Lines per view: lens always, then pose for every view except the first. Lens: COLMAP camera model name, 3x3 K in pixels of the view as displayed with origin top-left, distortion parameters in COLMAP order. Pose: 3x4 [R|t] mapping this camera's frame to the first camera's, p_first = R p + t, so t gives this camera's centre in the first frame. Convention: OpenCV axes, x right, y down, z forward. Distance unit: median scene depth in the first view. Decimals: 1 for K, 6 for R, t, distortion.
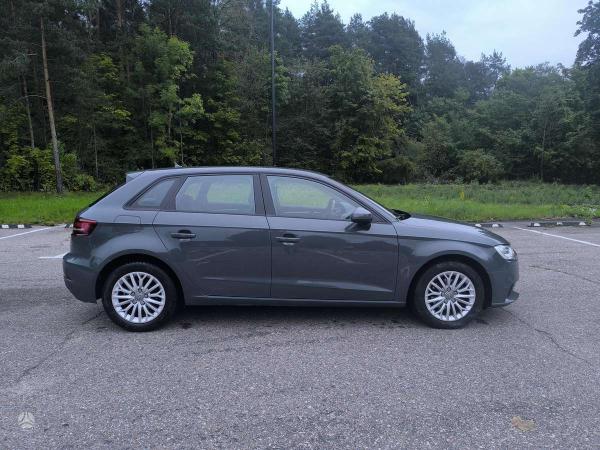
lens RADIAL K [[407.0, 0, 301.4], [0, 407.0, 227.2], [0, 0, 1]] dist [0.039337, -0.038239]
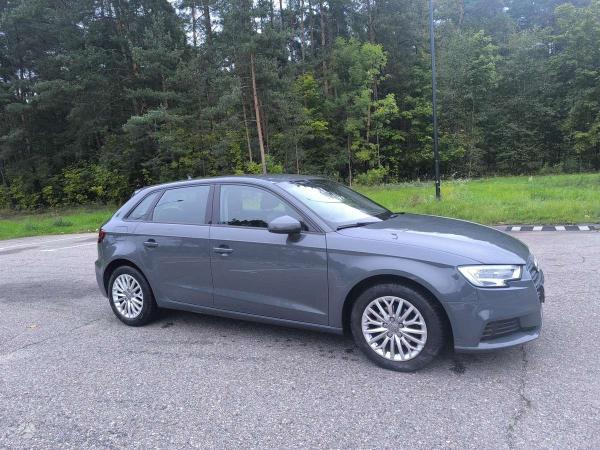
lens RADIAL K [[407.0, 0, 300.5], [0, 407.0, 226.5], [0, 0, 1]] dist [0.039337, -0.038239]
pose [[0.855477, -0.003779, -0.517826, 0.076811], [0.004423, 0.999990, 0.000009, -0.003071], [0.517821, -0.002298, 0.855486, 0.031447]]
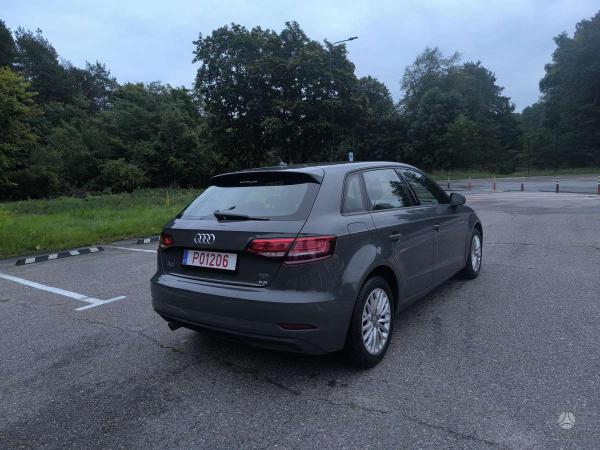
lens RADIAL K [[407.0, 0, 302.0], [0, 407.0, 225.4], [0, 0, 1]] dist [0.039337, -0.038239]
pose [[0.621854, -0.123804, 0.773285, -0.133022], [0.146840, 0.988345, 0.040151, -0.008323], [-0.769244, 0.088581, 0.632786, 0.071659]]
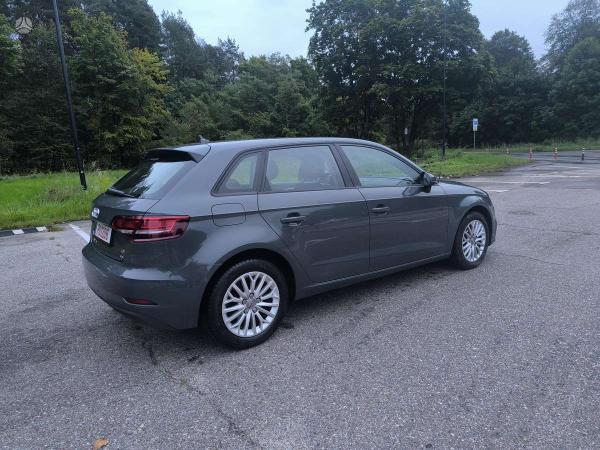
lens RADIAL K [[407.0, 0, 300.0], [0, 407.0, 226.0], [0, 0, 1]] dist [0.039337, -0.038239]
pose [[0.824838, -0.139365, 0.547923, -0.089543], [0.117684, 0.990237, 0.074708, -0.003206], [-0.552986, 0.002860, 0.833186, 0.035214]]
